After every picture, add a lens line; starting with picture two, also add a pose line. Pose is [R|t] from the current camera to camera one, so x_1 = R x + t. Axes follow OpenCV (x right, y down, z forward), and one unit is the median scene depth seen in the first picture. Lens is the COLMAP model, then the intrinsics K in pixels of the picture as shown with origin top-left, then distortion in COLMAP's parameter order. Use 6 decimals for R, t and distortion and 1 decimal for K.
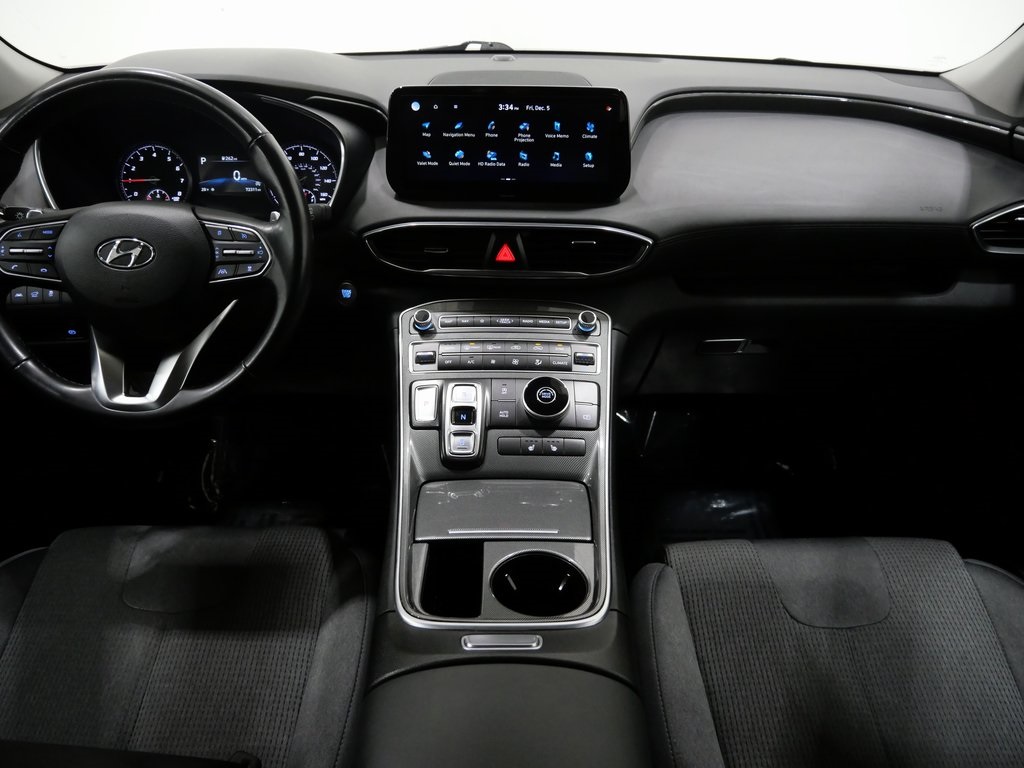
lens RADIAL K [[729.1, 0, 517.4], [0, 729.1, 384.6], [0, 0, 1]] dist [-0.044485, 0.009397]
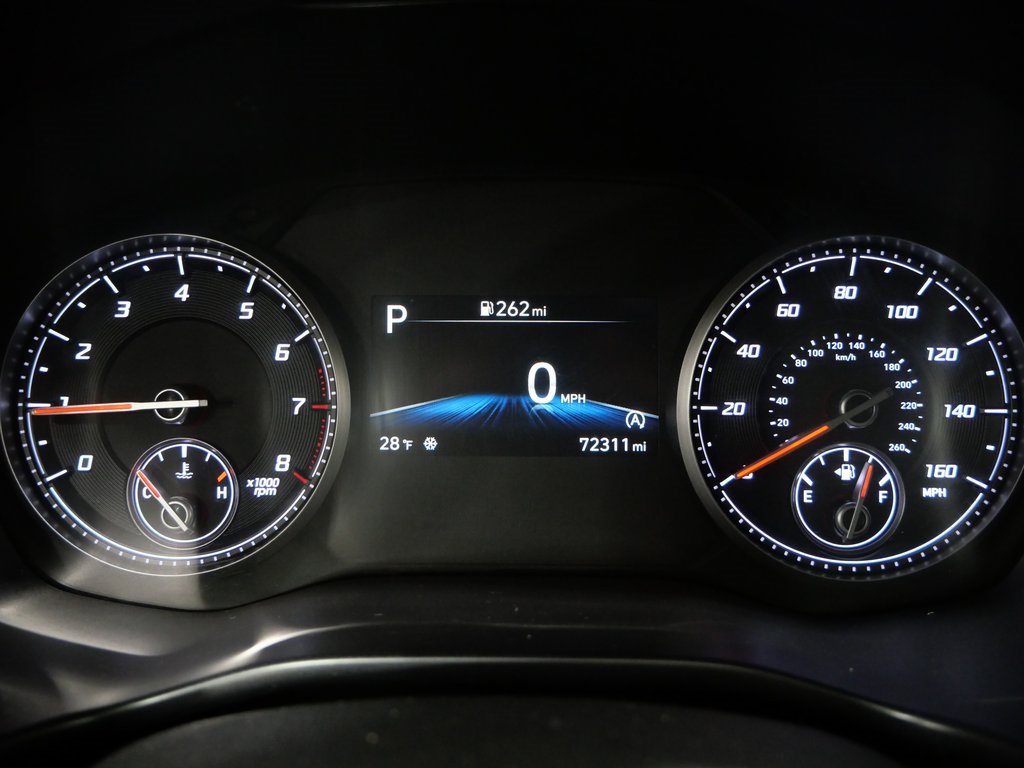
lens RADIAL K [[893.6, 0, 507.0], [0, 893.6, 388.9], [0, 0, 1]] dist [-0.018574, -0.014058]
pose [[0.999694, -0.002159, -0.024635, -0.439015], [-0.002680, 0.980853, -0.194732, -0.261265], [0.024583, 0.194739, 0.980547, 0.813291]]
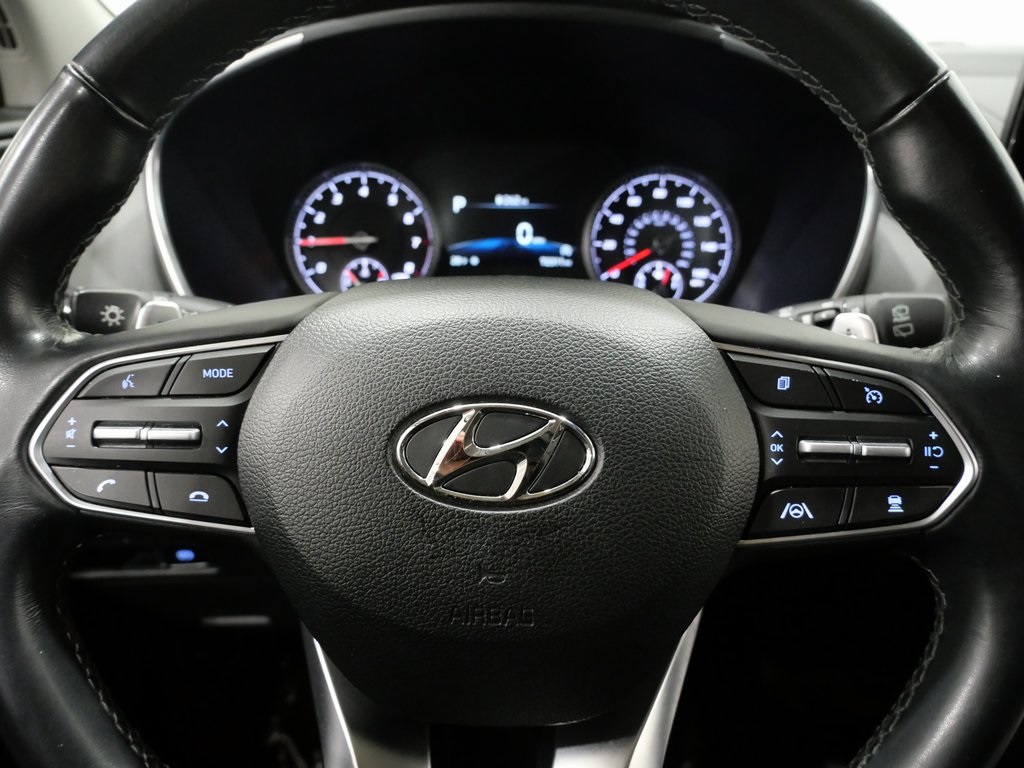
lens RADIAL K [[729.1, 0, 512.2], [0, 729.1, 381.7], [0, 0, 1]] dist [-0.044485, 0.009397]
pose [[0.999798, 0.005526, -0.019324, -0.432563], [-0.007744, 0.993143, -0.116648, -0.143709], [0.018547, 0.116775, 0.992985, 0.569326]]
